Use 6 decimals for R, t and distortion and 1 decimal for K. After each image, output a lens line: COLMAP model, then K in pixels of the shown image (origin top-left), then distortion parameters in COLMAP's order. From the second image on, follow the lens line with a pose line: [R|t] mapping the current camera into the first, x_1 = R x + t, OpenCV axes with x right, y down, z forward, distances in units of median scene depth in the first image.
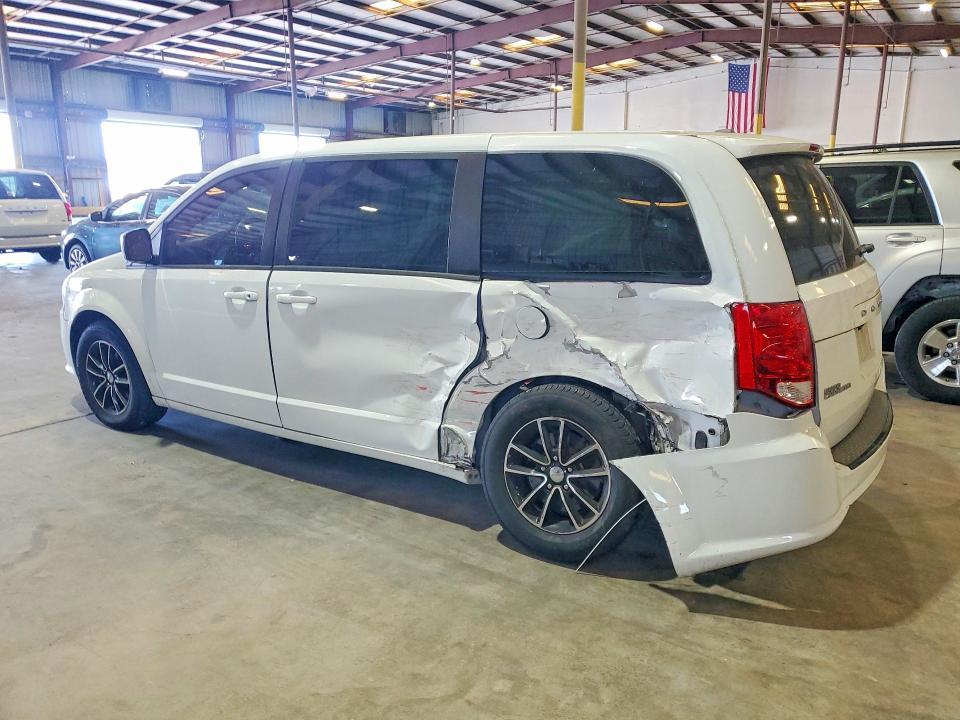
lens RADIAL K [[751.9, 0, 487.5], [0, 751.9, 357.7], [0, 0, 1]] dist [0.004754, -0.005331]
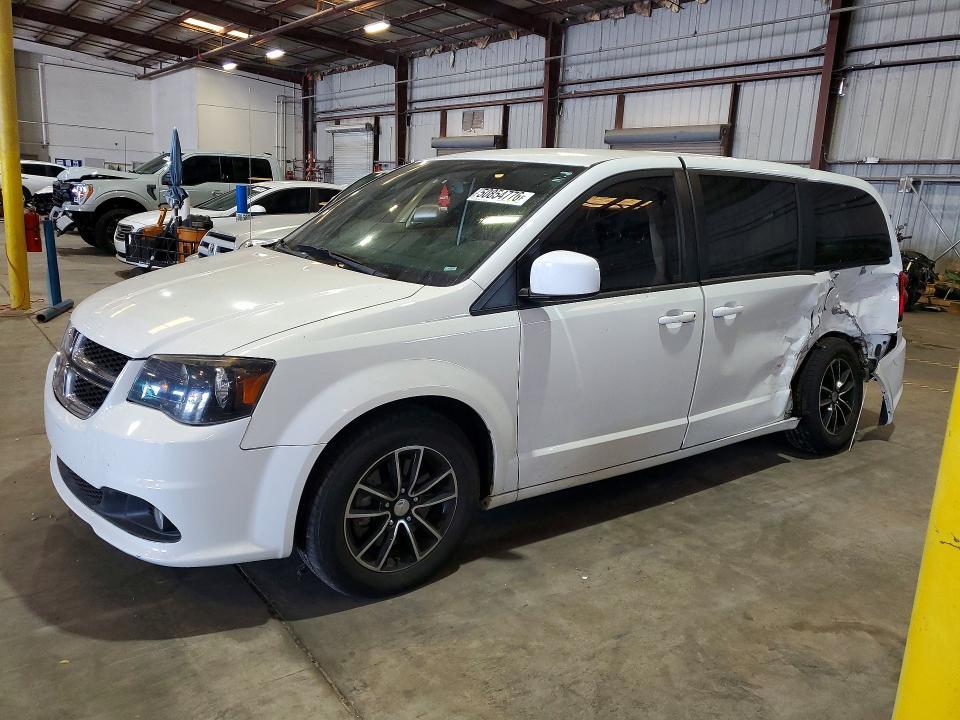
lens RADIAL K [[751.9, 0, 487.5], [0, 751.9, 357.7], [0, 0, 1]] dist [0.004754, -0.005331]
pose [[0.332801, -0.179679, 0.925721, -1.332195], [0.165540, 0.977567, 0.130230, -0.204375], [-0.928354, 0.109903, 0.355079, 0.954436]]
